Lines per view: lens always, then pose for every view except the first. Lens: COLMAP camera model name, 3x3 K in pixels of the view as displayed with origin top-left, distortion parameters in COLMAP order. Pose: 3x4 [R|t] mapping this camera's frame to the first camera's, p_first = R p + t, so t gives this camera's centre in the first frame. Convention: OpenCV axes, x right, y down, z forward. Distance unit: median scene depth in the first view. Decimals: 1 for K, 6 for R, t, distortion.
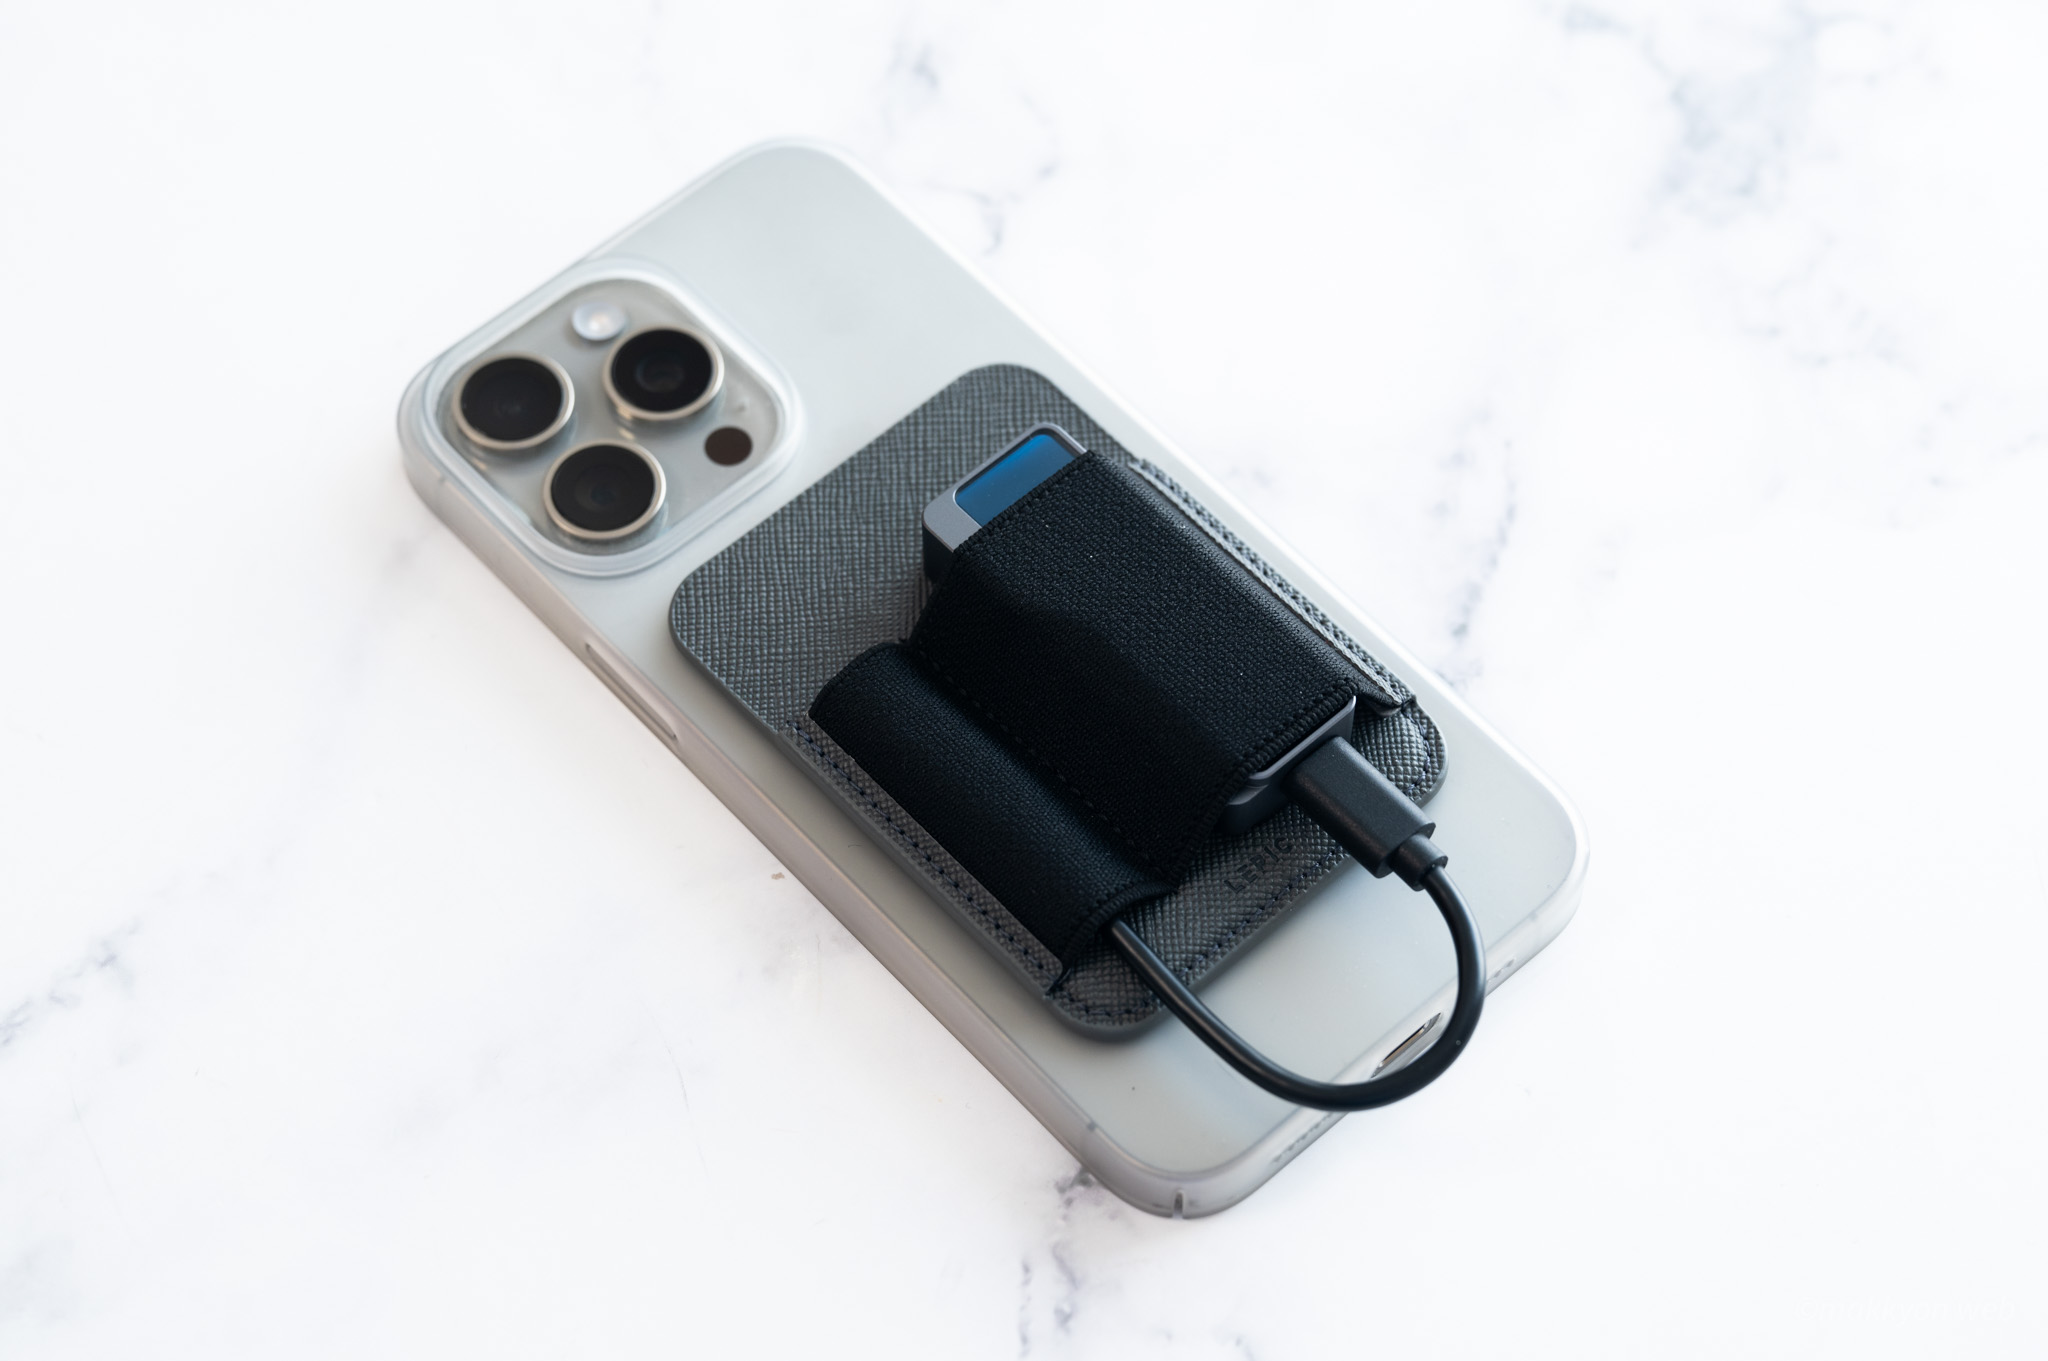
lens RADIAL K [[4088.9, 0, 1024.0], [0, 4088.9, 680.5], [0, 0, 1]] dist [0.296729, 0.004630]
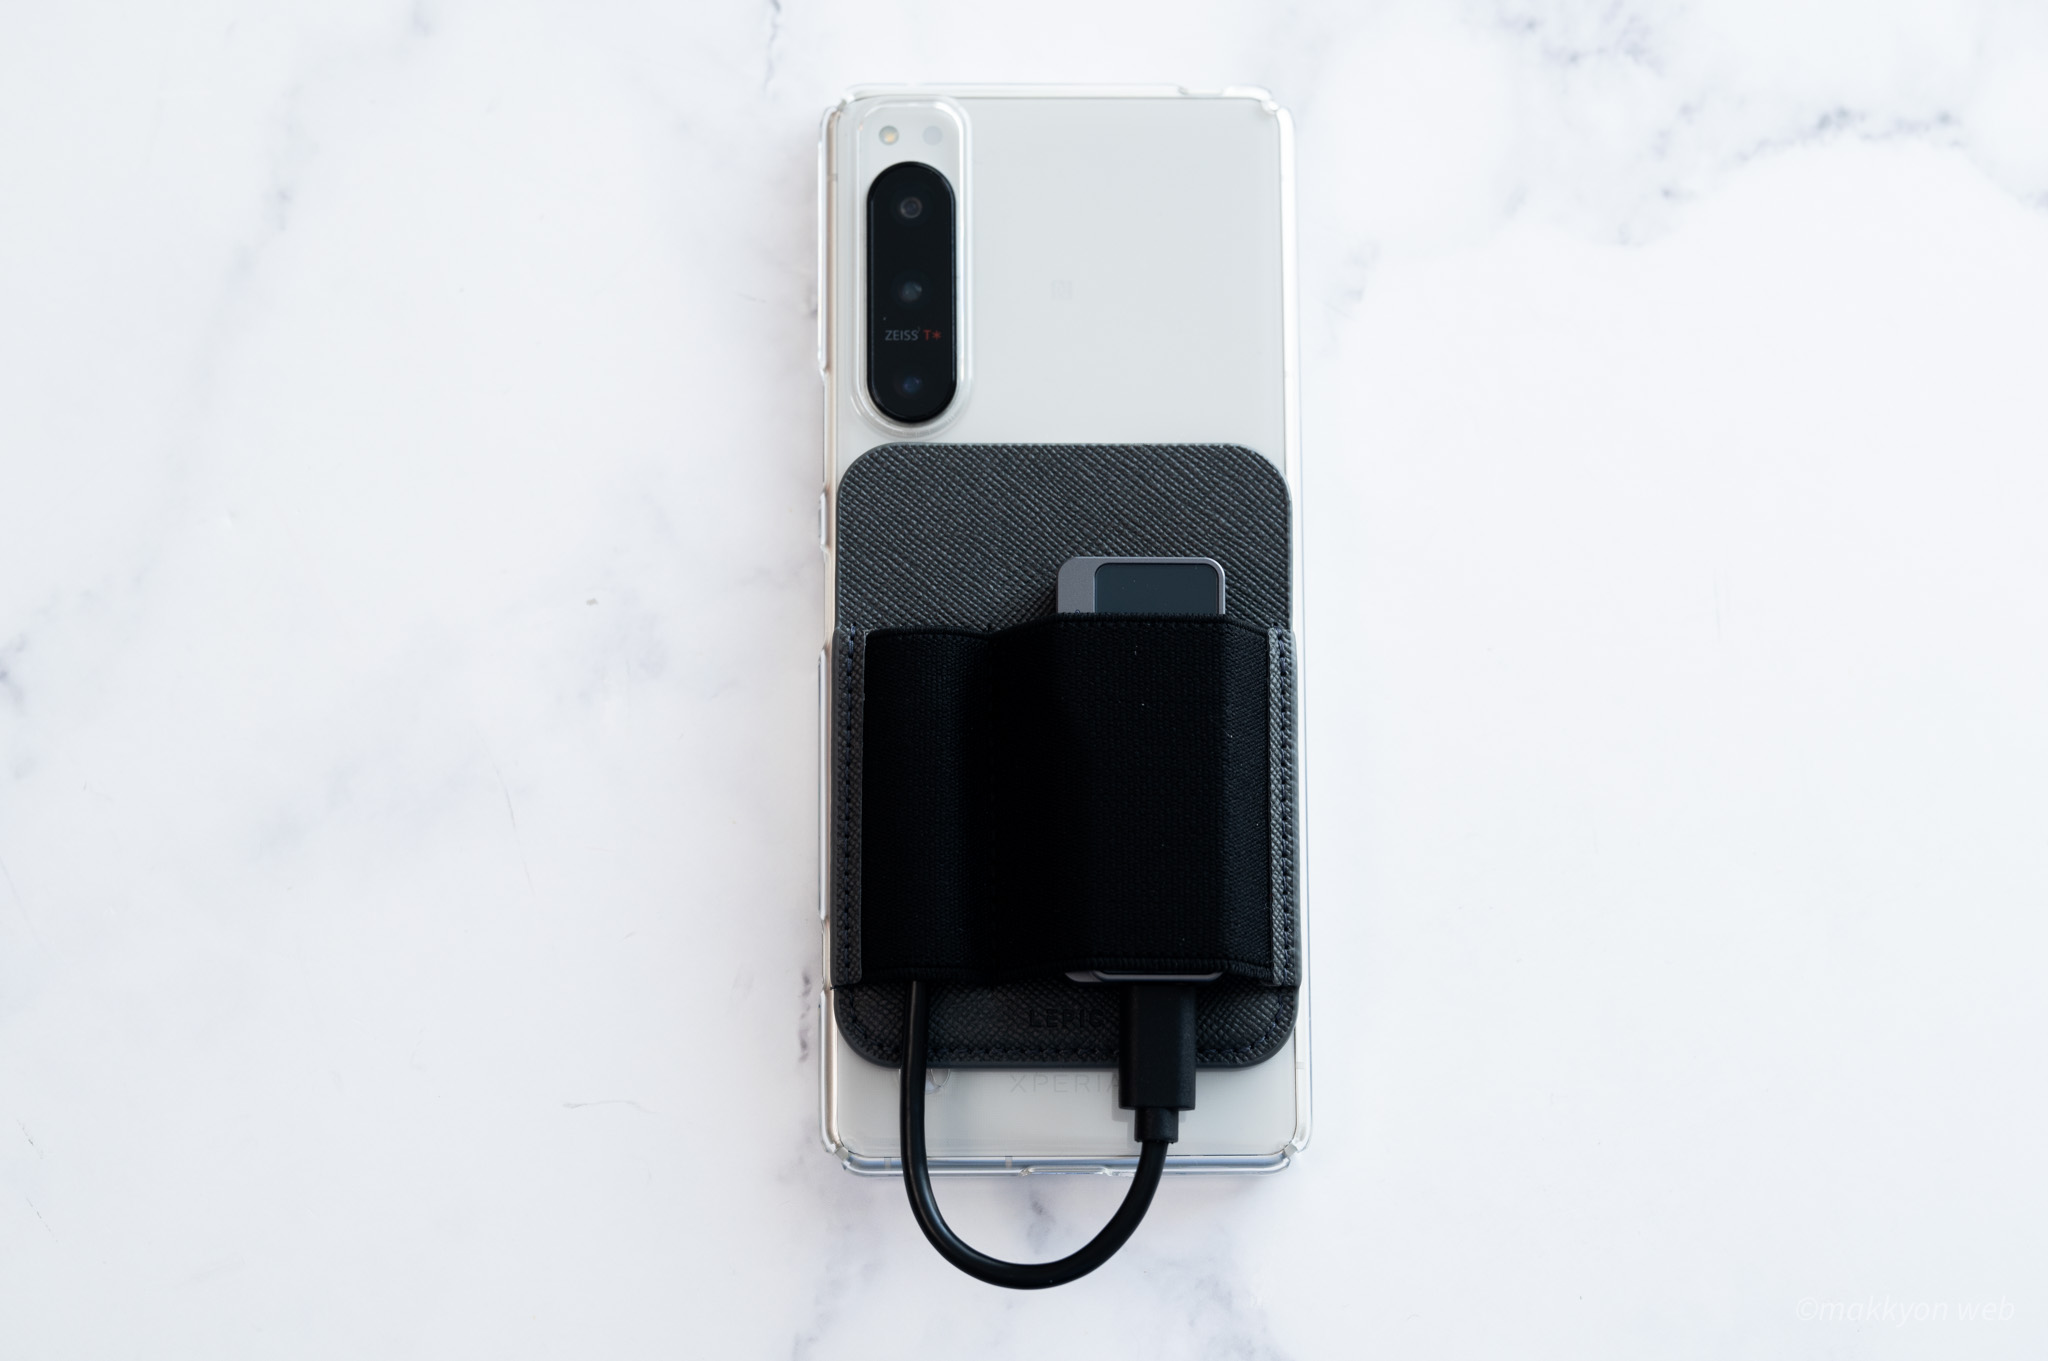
lens RADIAL K [[4088.9, 0, 1024.0], [0, 4088.9, 680.5], [0, 0, 1]] dist [0.296729, 0.004630]
pose [[0.736294, 0.669736, -0.096567, 0.092803], [-0.580085, 0.698221, 0.419510, -0.468761], [0.348386, -0.252865, 0.902600, 0.017842]]
